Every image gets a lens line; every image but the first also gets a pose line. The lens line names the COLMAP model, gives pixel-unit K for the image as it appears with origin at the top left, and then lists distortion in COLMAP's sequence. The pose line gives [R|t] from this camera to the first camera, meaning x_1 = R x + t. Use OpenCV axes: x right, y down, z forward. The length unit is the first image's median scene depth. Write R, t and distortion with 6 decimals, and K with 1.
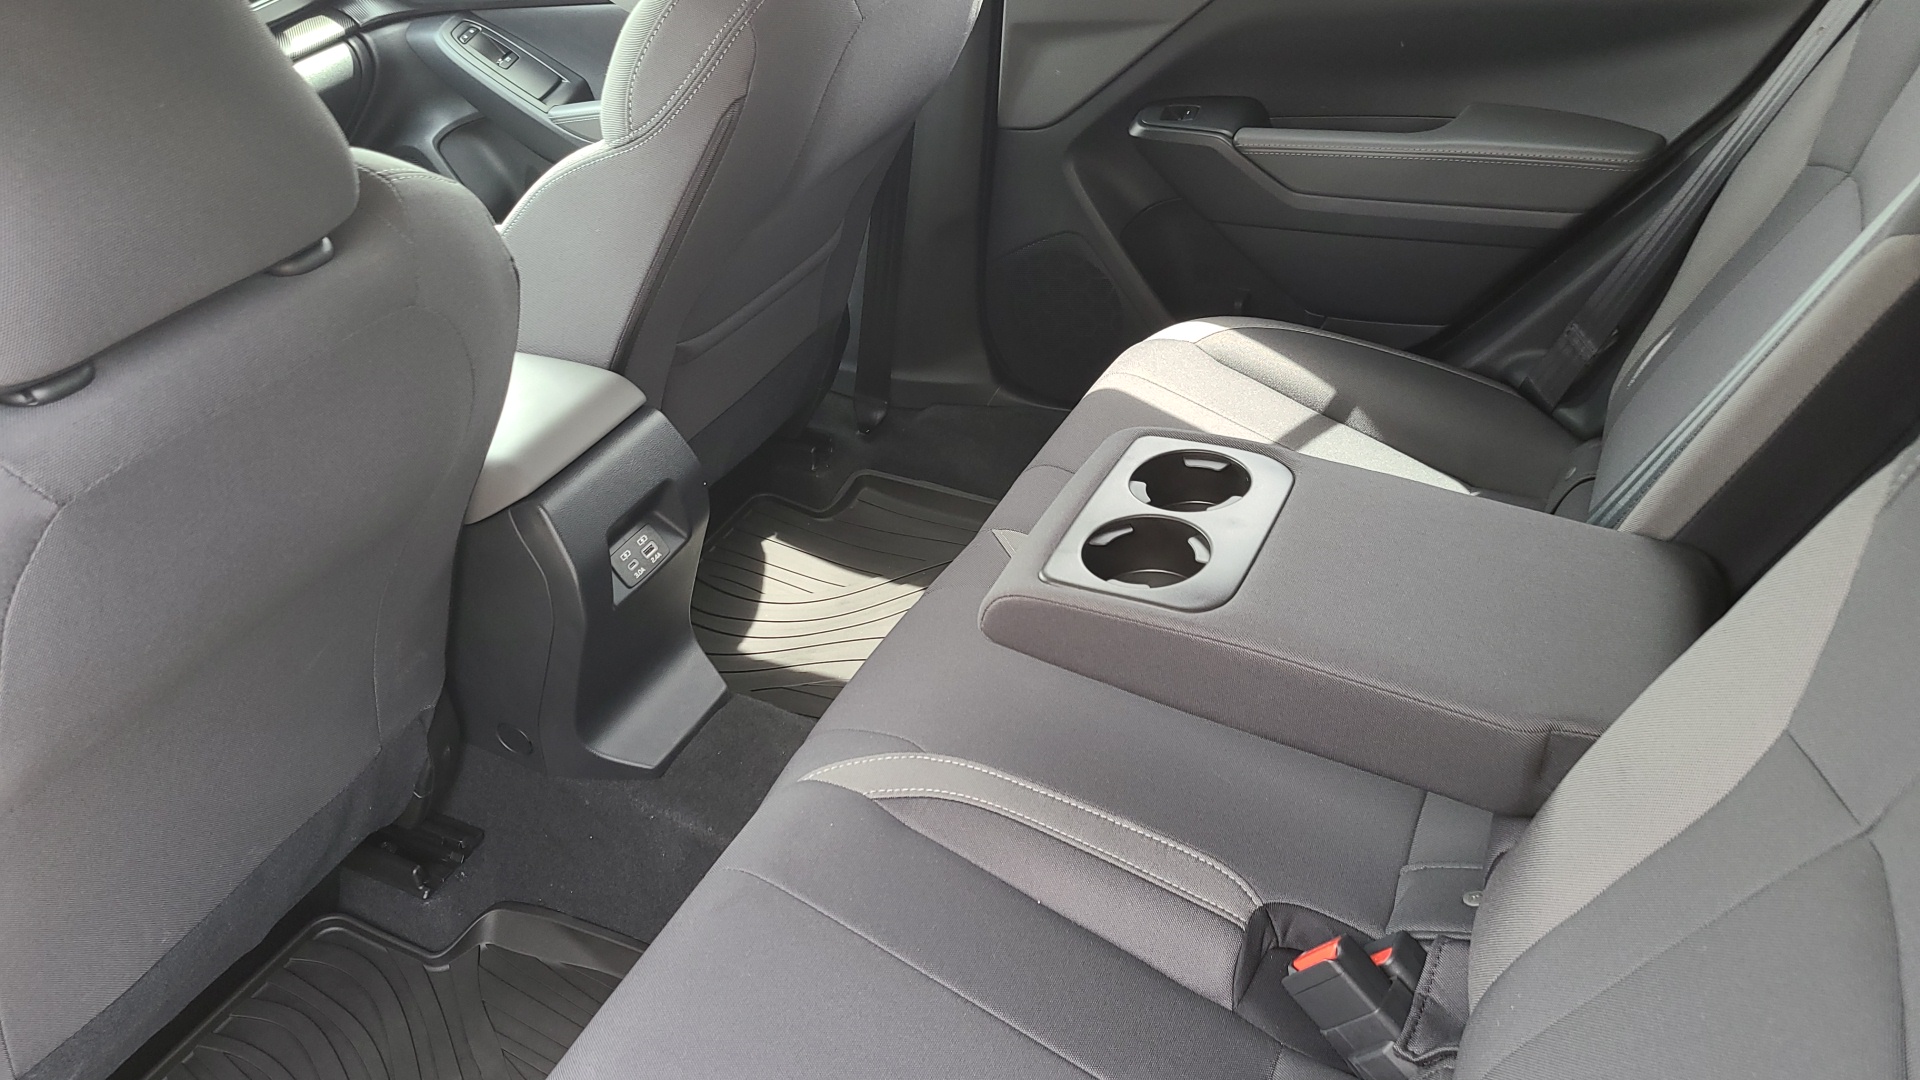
lens RADIAL K [[1431.2, 0, 938.4], [0, 1431.2, 540.9], [0, 0, 1]] dist [0.056300, -0.044982]
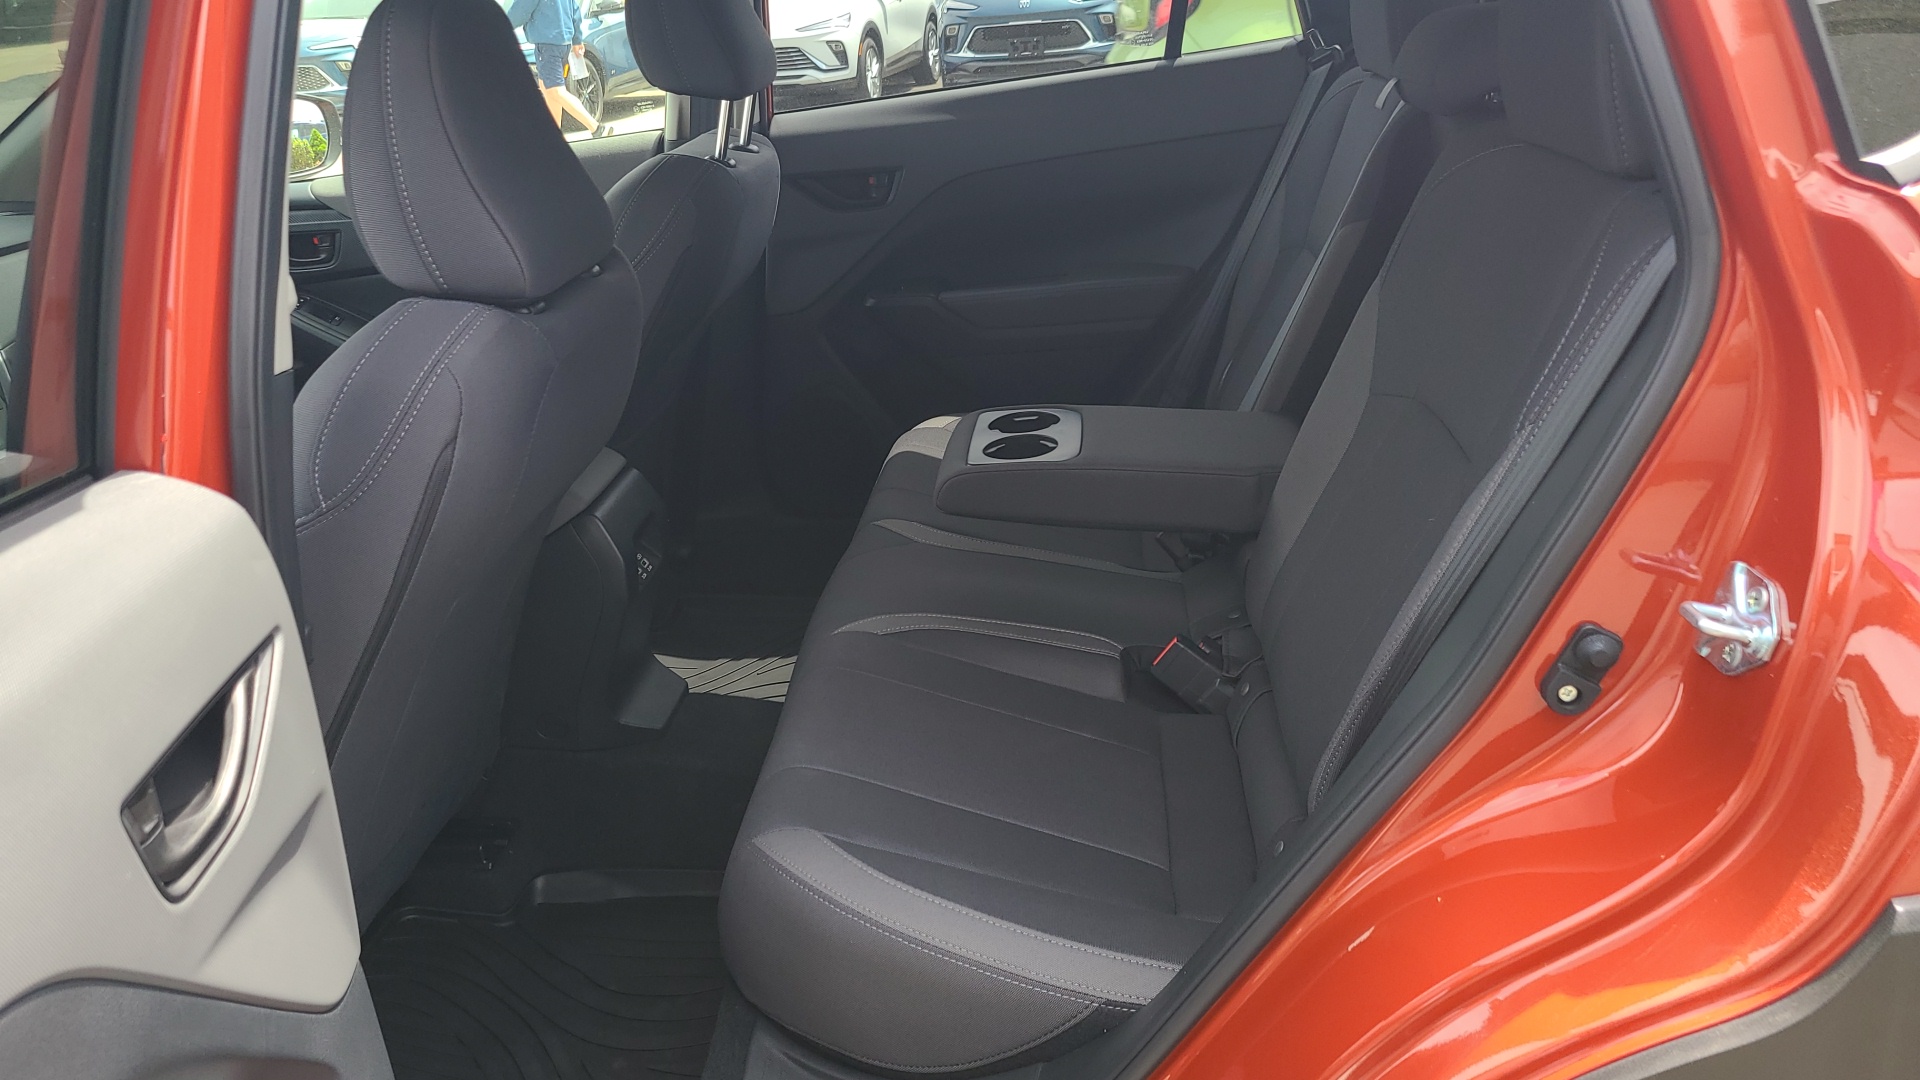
lens RADIAL K [[1431.2, 0, 938.4], [0, 1431.2, 540.9], [0, 0, 1]] dist [0.056300, -0.044982]
pose [[0.936348, -0.128429, 0.326740, -0.363132], [0.203875, 0.956591, -0.208251, 0.315625], [-0.285811, 0.261609, 0.921885, -0.361471]]
